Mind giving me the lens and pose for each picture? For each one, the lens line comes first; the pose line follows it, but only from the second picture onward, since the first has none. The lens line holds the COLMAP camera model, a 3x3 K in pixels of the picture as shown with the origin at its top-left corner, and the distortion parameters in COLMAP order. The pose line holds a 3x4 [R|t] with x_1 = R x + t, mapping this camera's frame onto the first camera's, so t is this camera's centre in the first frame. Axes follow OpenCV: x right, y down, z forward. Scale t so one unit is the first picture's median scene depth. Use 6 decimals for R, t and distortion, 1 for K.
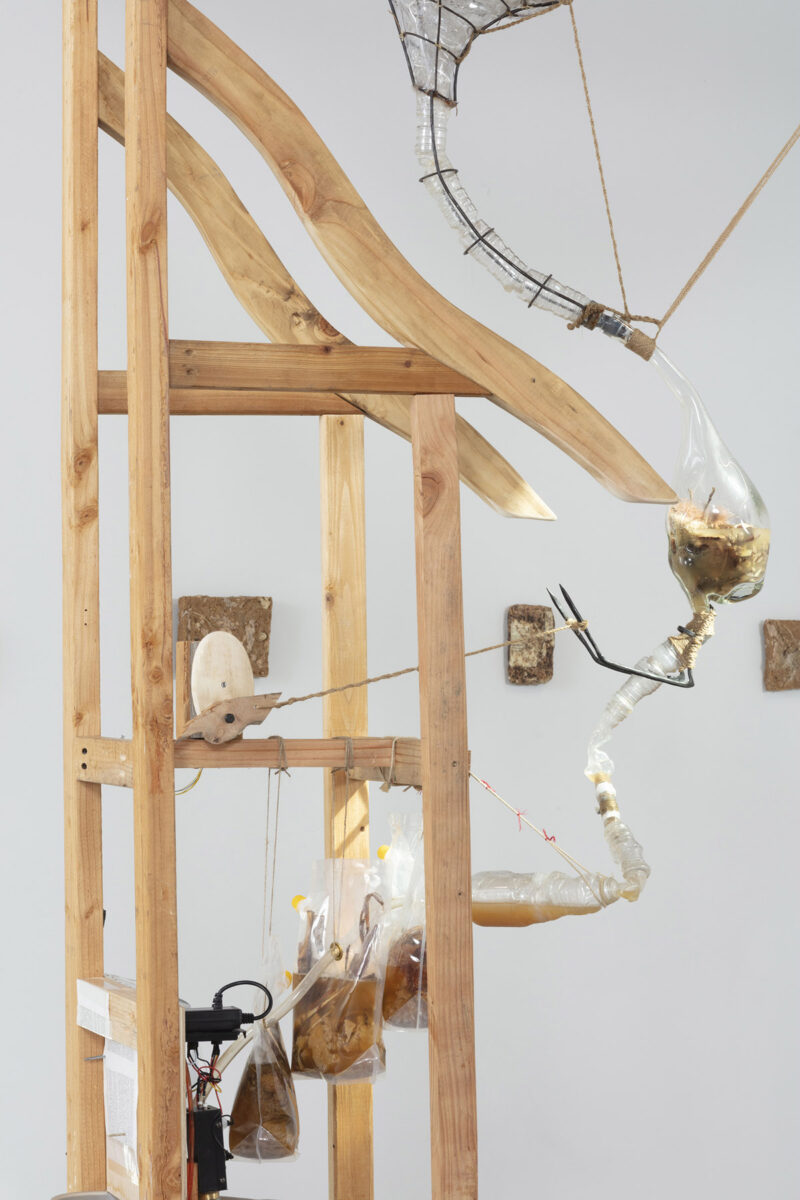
lens RADIAL K [[3499.0, 0, 400.0], [0, 3499.0, 600.0], [0, 0, 1]] dist [0.087307, -0.612360]
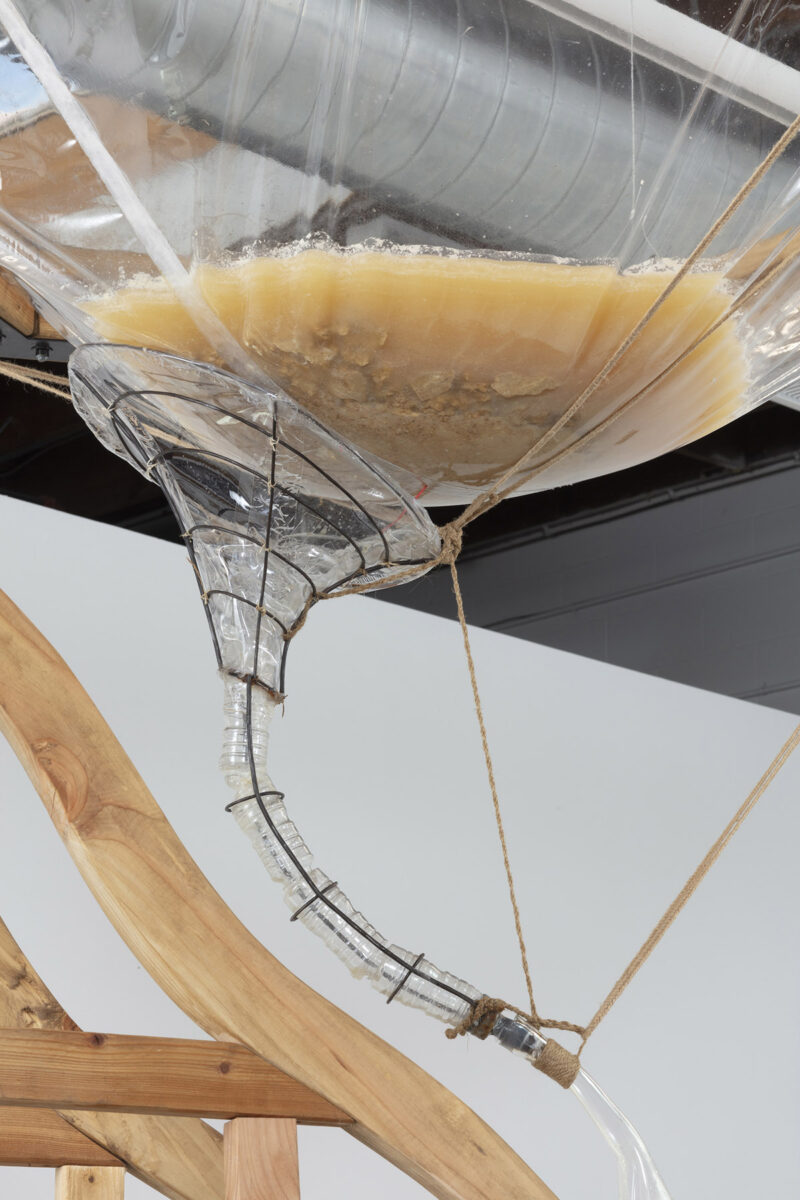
lens RADIAL K [[3499.0, 0, 400.0], [0, 3499.0, 600.0], [0, 0, 1]] dist [0.087307, -0.612360]
pose [[0.993462, 0.038316, 0.107540, -0.035420], [-0.010809, 0.969333, -0.245513, 0.004760], [-0.113649, 0.242746, 0.963410, 0.354789]]
